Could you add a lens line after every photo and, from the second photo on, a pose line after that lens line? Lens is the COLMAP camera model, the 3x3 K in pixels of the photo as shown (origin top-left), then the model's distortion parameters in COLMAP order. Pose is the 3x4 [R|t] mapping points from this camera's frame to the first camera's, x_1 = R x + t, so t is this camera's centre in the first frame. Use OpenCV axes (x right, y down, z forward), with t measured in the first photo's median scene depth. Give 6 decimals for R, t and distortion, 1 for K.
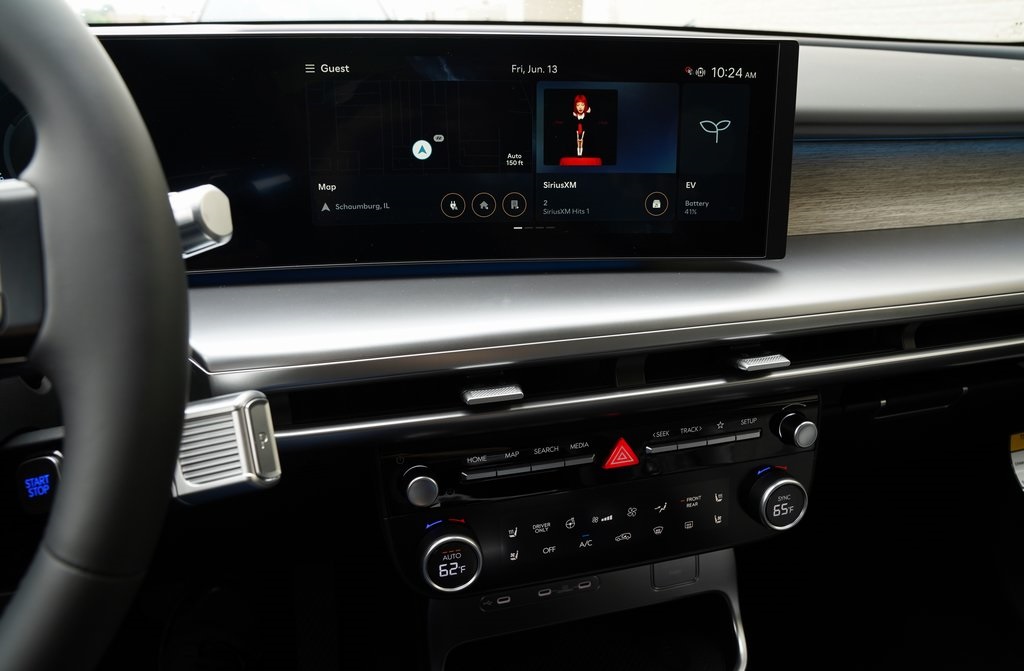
lens RADIAL K [[715.9, 0, 510.3], [0, 715.9, 332.2], [0, 0, 1]] dist [-0.102908, 0.014446]
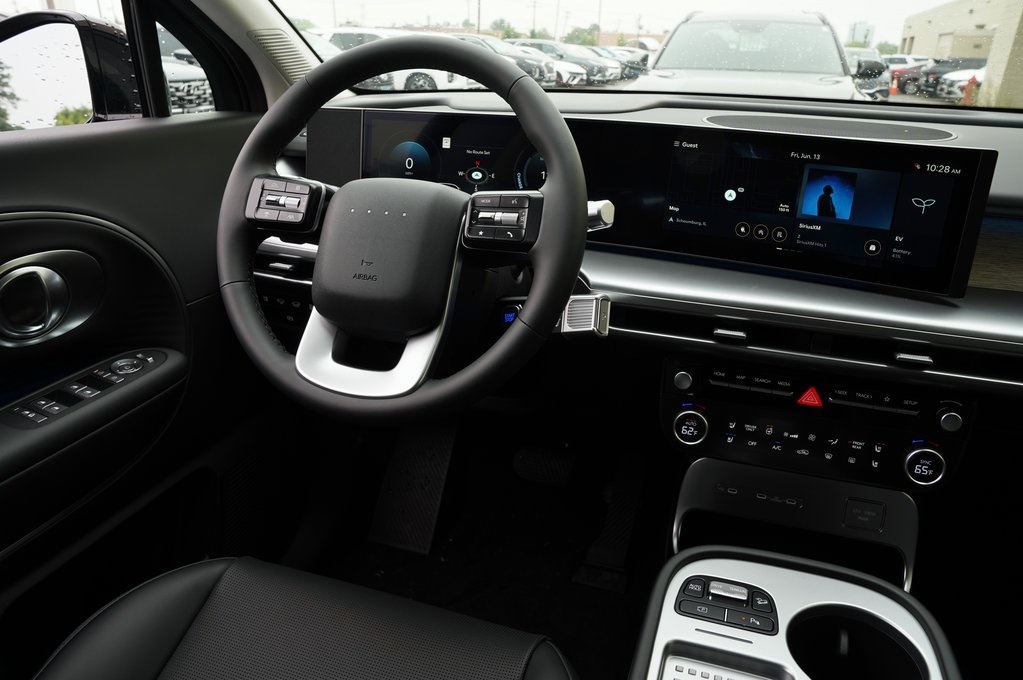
lens RADIAL K [[710.0, 0, 522.6], [0, 710.0, 339.0], [0, 0, 1]] dist [-0.086588, 0.037679]
pose [[0.835424, 0.216114, -0.505333, 0.382371], [-0.224443, 0.973436, 0.045255, 0.118830], [0.501689, 0.075611, 0.861737, -0.689366]]
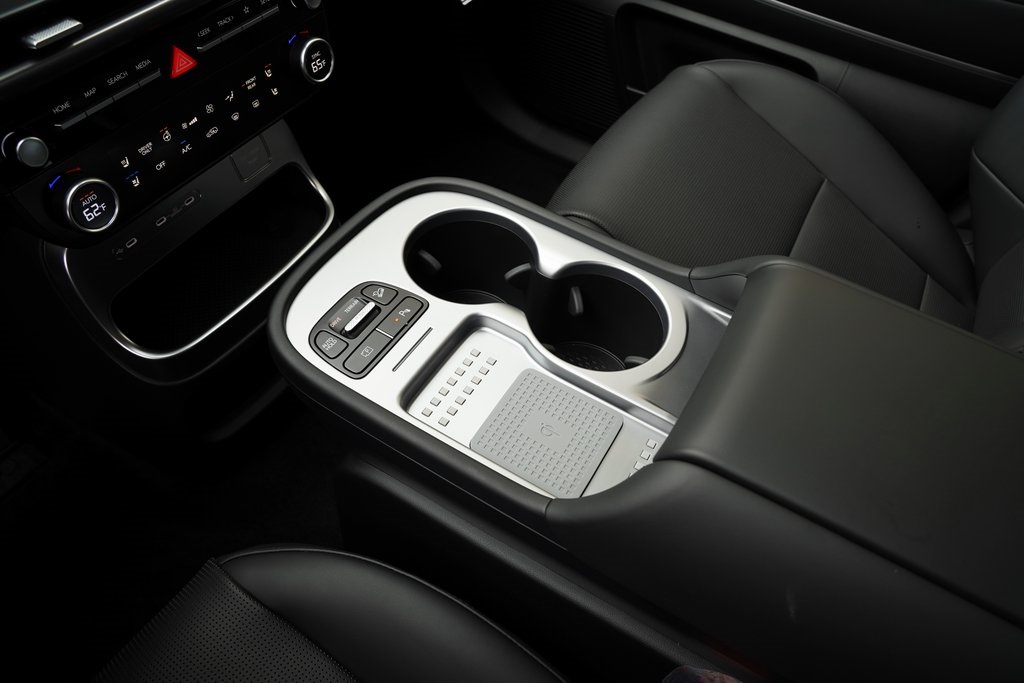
lens RADIAL K [[710.7, 0, 517.9], [0, 710.7, 341.5], [0, 0, 1]] dist [-0.086588, 0.037679]
pose [[0.707386, -0.522083, 0.476481, -0.223607], [0.213522, 0.800457, 0.560069, 0.028106], [-0.673805, -0.294446, 0.677708, -0.245253]]
